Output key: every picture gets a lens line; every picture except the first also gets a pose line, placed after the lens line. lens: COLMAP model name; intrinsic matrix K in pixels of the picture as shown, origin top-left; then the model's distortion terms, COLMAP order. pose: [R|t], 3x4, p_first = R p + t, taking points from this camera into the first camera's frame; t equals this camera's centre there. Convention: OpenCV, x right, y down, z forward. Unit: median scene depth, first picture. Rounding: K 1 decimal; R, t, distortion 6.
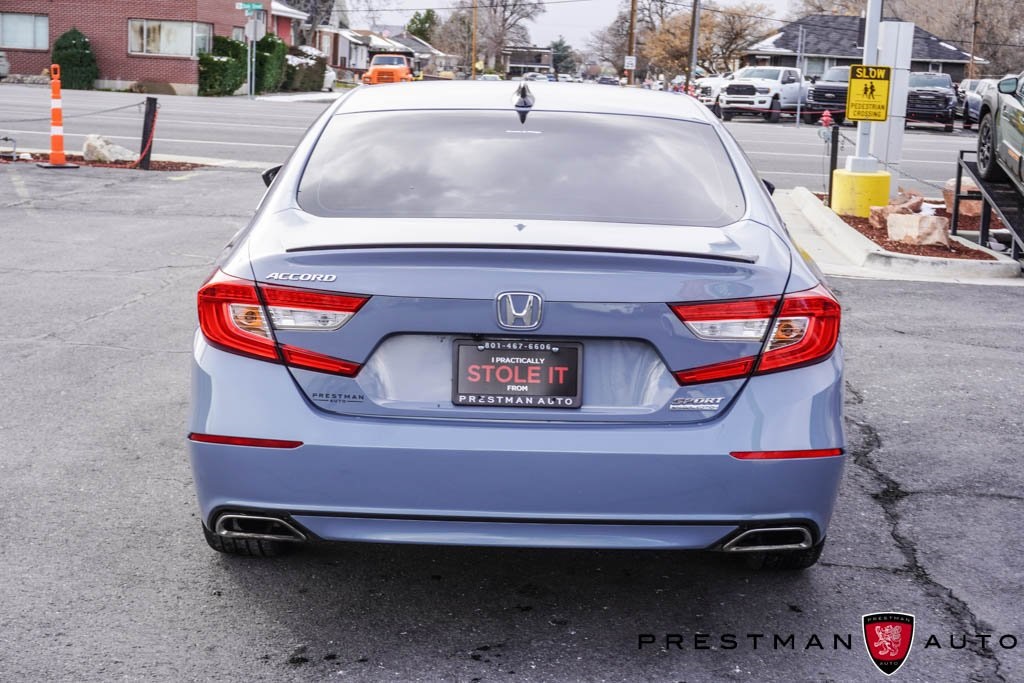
lens RADIAL K [[1609.1, 0, 512.0], [0, 1609.1, 341.5], [0, 0, 1]] dist [0.019939, 0.084771]
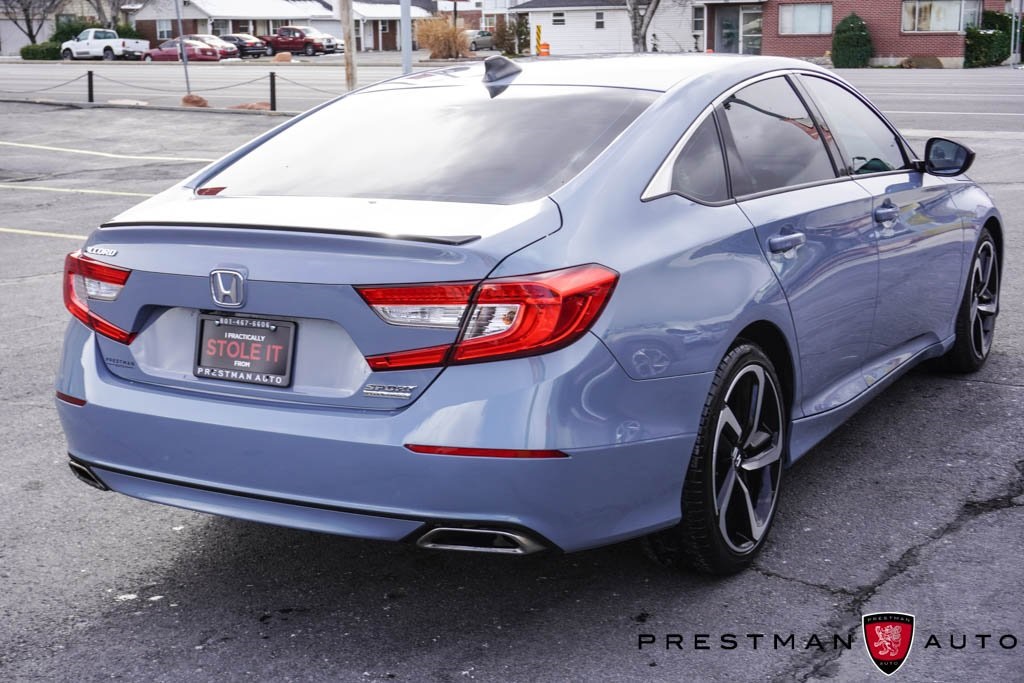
lens RADIAL K [[1420.5, 0, 512.0], [0, 1420.5, 341.5], [0, 0, 1]] dist [0.002572, 0.034411]
pose [[0.855670, 0.051066, -0.514996, 0.607465], [-0.032475, 0.998457, 0.045049, -0.031185], [0.516502, -0.021823, 0.856008, 0.308745]]
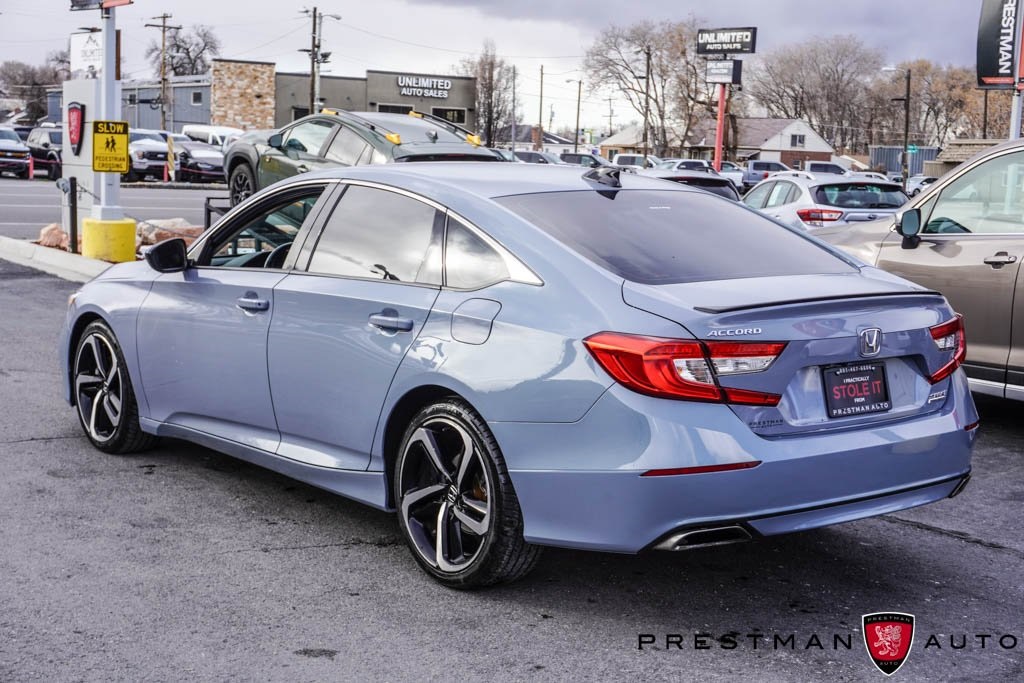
lens RADIAL K [[1538.8, 0, 512.0], [0, 1538.8, 341.5], [0, 0, 1]] dist [0.011806, 0.082053]
pose [[0.786831, -0.090764, 0.610458, -0.999215], [0.101916, 0.994656, 0.016527, -0.070180], [-0.608695, 0.049211, 0.791877, 0.146133]]
